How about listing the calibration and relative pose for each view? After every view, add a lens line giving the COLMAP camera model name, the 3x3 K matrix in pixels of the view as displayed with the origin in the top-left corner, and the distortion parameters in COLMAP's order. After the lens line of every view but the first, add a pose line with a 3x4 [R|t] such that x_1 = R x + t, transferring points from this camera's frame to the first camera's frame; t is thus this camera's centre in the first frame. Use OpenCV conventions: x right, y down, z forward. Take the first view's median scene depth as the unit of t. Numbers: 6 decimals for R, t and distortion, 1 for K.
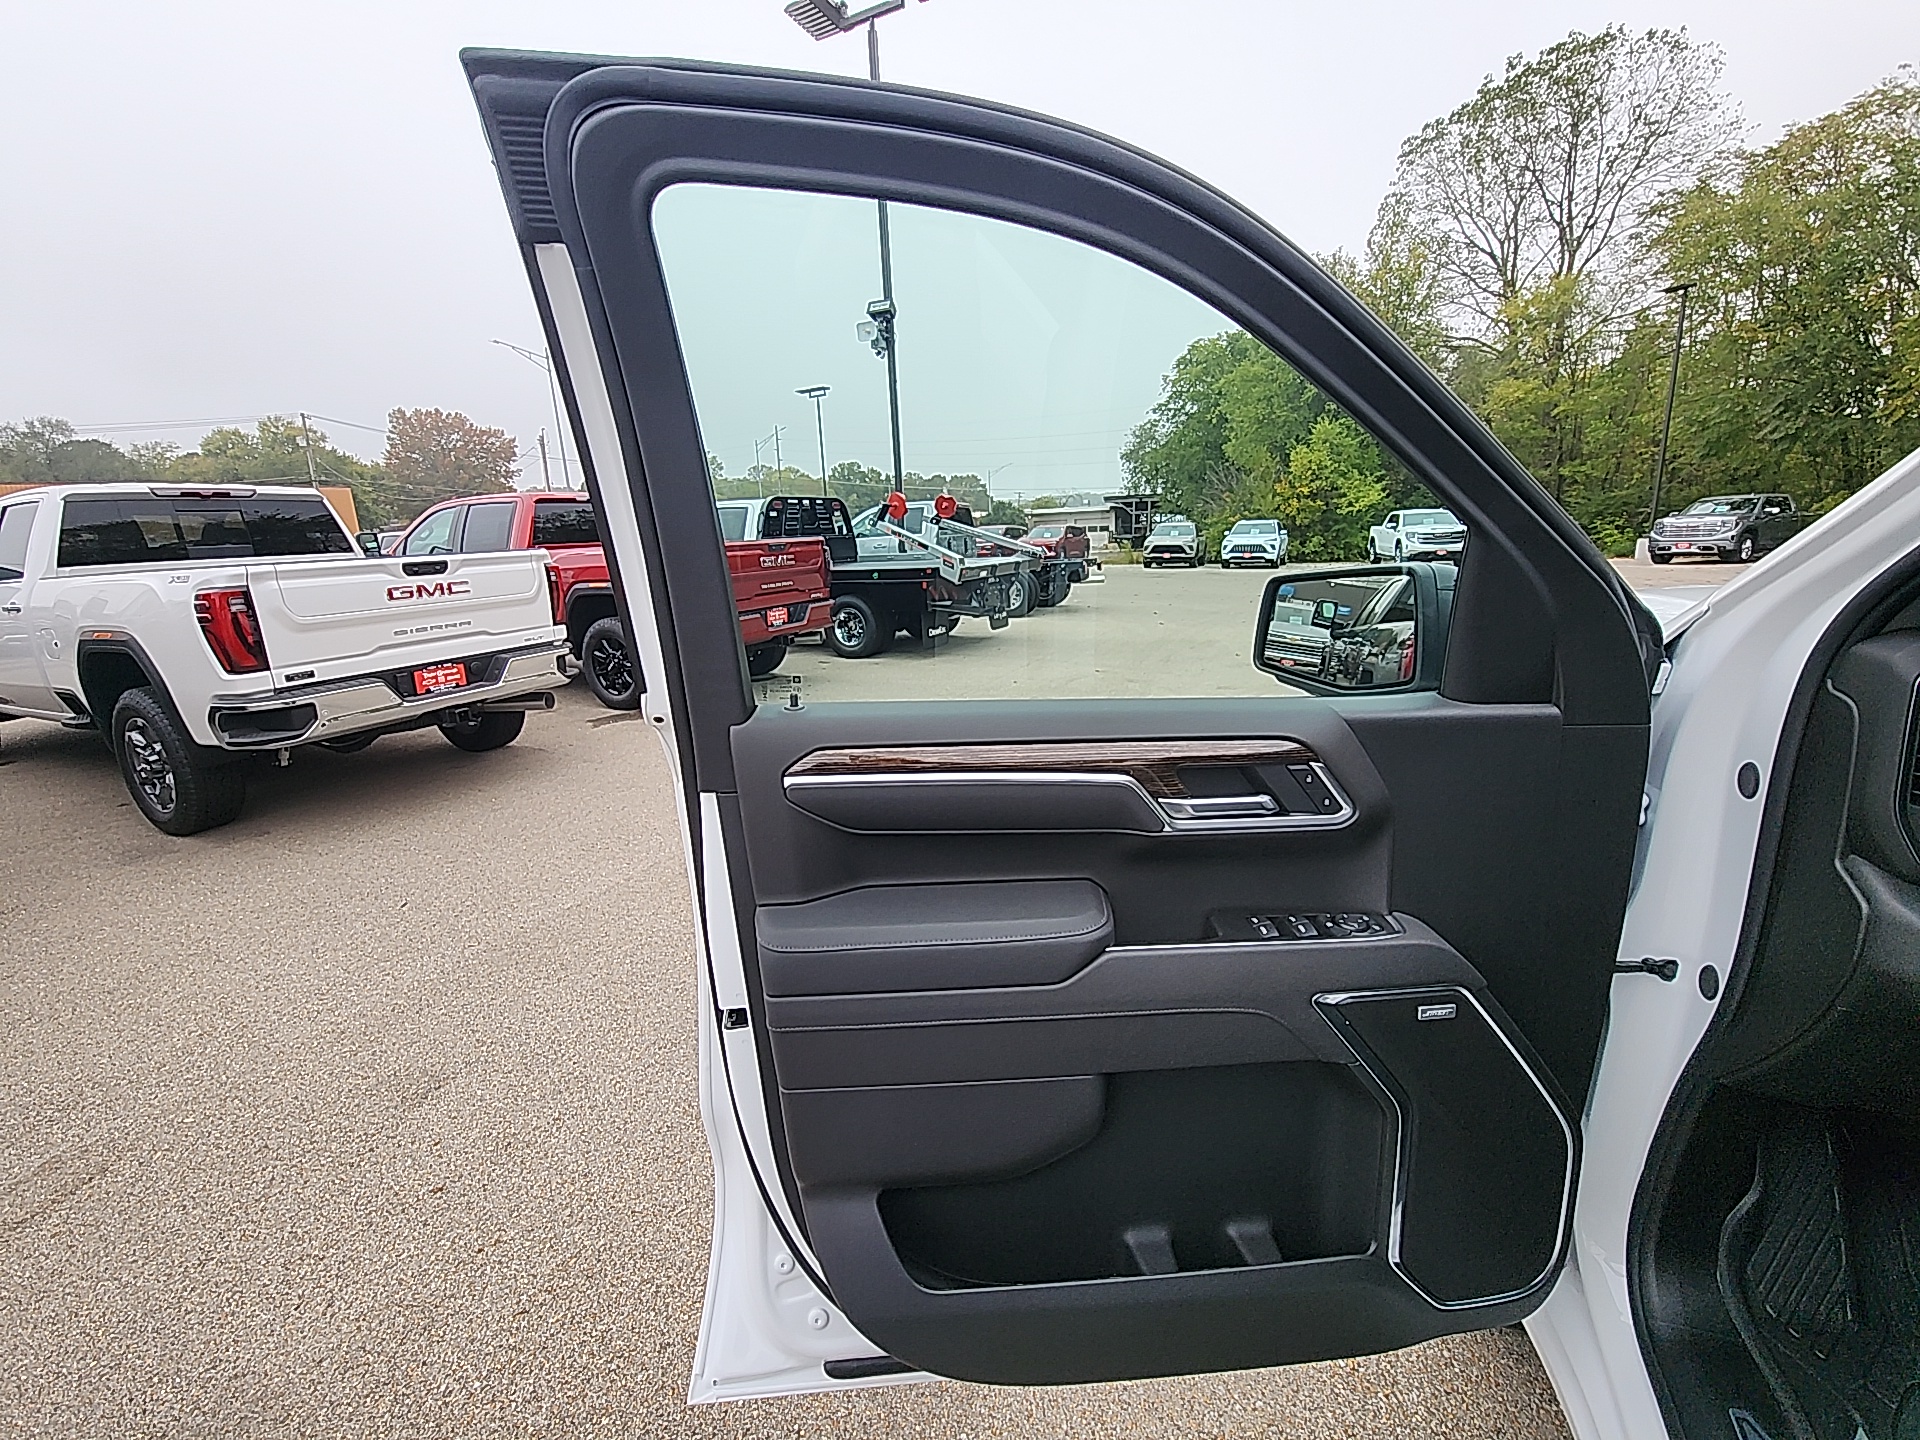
lens RADIAL K [[779.4, 0, 951.7], [0, 779.4, 711.8], [0, 0, 1]] dist [0.002553, -0.000398]
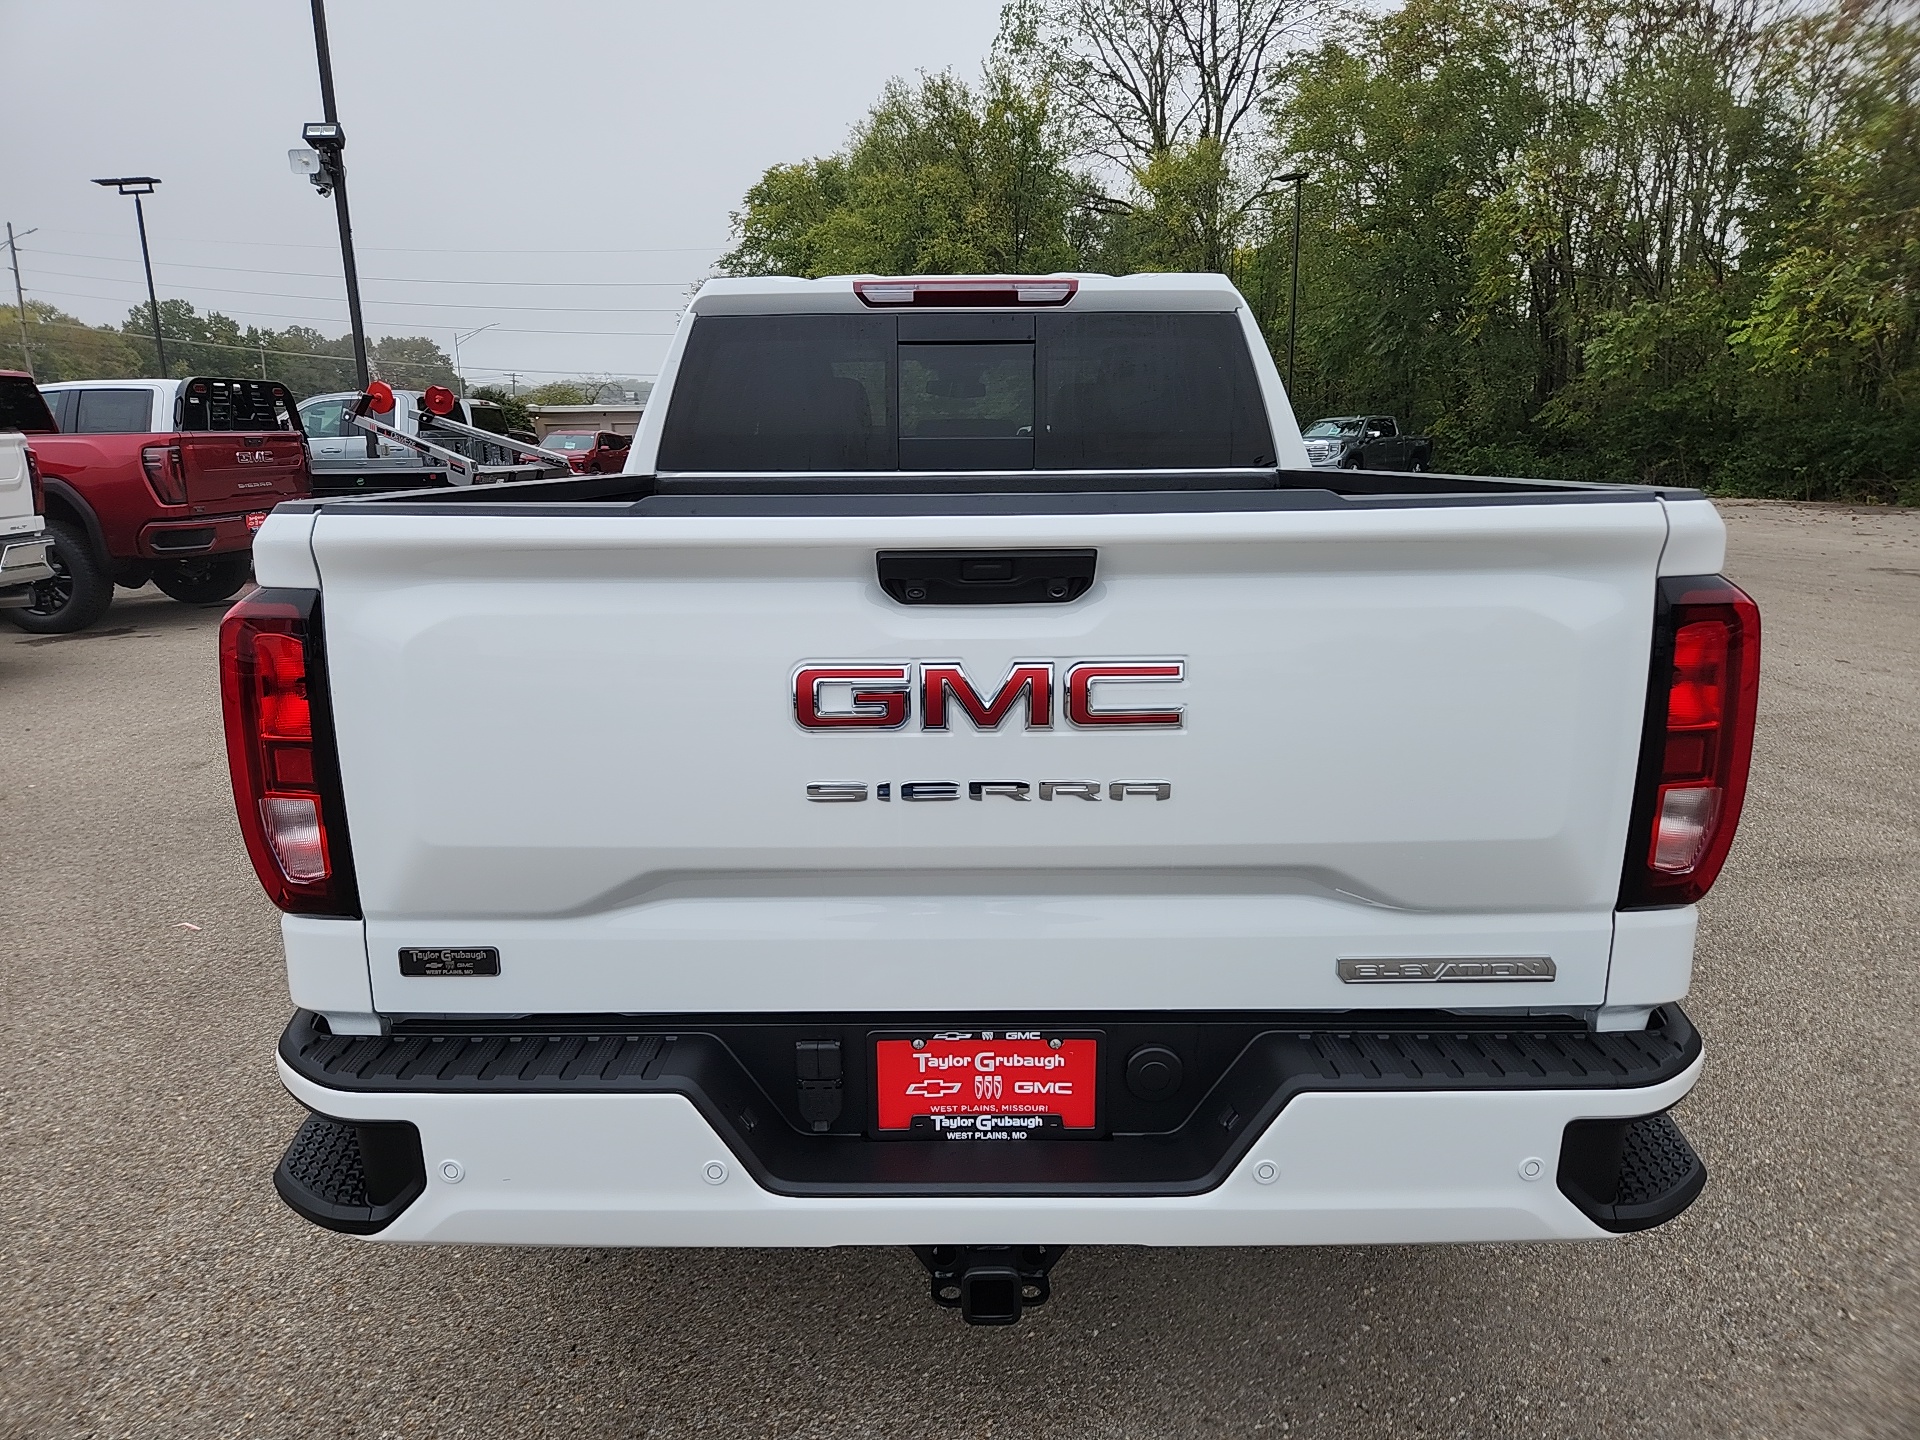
lens RADIAL K [[1258.6, 0, 941.1], [0, 1258.6, 728.7], [0, 0, 1]] dist [0.082065, -0.069470]
pose [[0.921977, -0.064216, 0.381883, -0.050858], [0.067082, 0.997730, 0.005818, 0.093289], [-0.381390, 0.020254, 0.924193, -0.374679]]
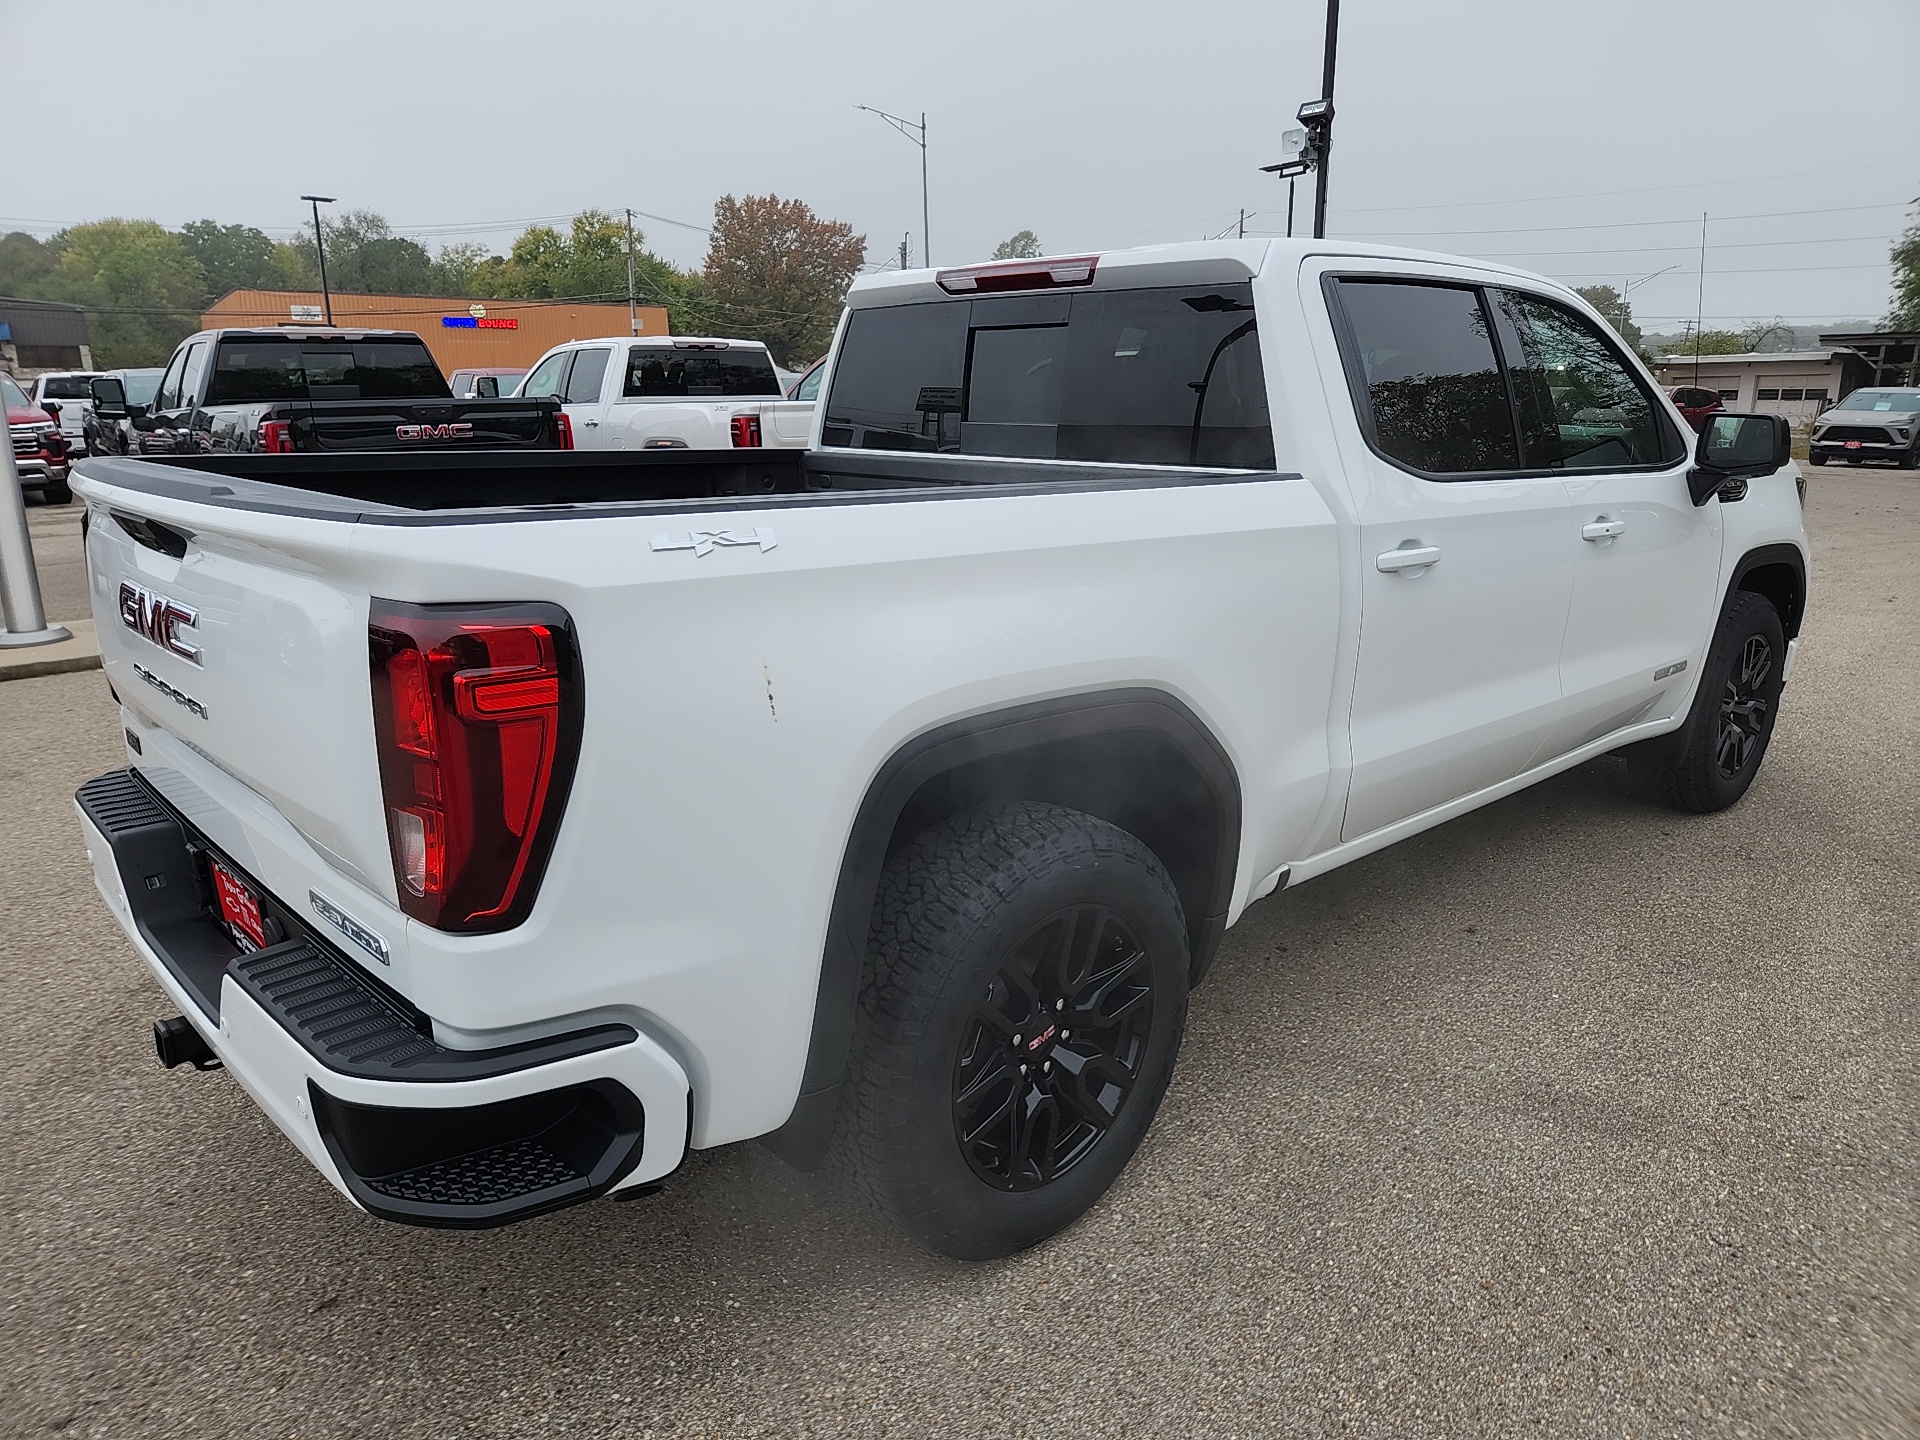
lens RADIAL K [[1258.6, 0, 941.1], [0, 1258.6, 728.7], [0, 0, 1]] dist [0.082065, -0.069470]
pose [[0.909470, 0.138871, -0.391892, 0.166112], [-0.124014, 0.990271, 0.063111, 0.082581], [0.396844, -0.008798, 0.917844, -0.383203]]
